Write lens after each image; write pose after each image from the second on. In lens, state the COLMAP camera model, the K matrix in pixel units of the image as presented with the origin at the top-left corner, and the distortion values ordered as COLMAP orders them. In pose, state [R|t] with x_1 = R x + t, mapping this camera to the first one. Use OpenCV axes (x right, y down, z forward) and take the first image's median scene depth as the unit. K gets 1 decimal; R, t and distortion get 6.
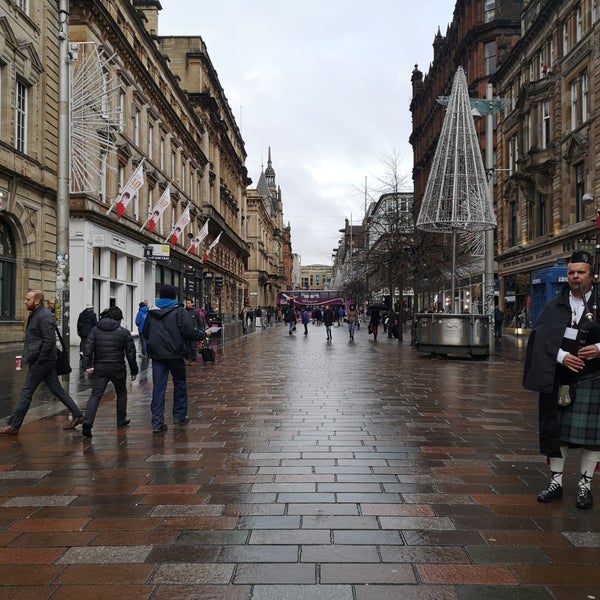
lens RADIAL K [[629.1, 0, 300.0], [0, 629.1, 300.0], [0, 0, 1]] dist [0.004843, -0.020347]
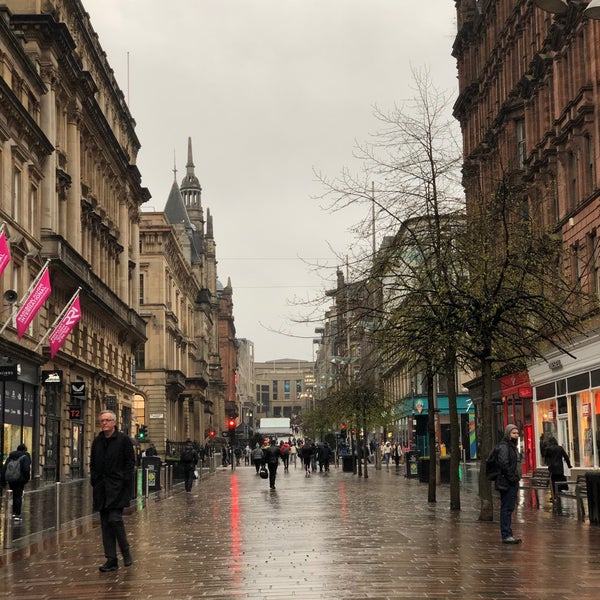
lens RADIAL K [[1095.2, 0, 300.0], [0, 1095.2, 300.0], [0, 0, 1]] dist [0.147535, 0.085175]
pose [[0.999362, -0.018225, 0.030720, 0.016390], [0.021816, 0.992422, -0.120925, 0.006728], [-0.028283, 0.121518, 0.992186, 0.121592]]
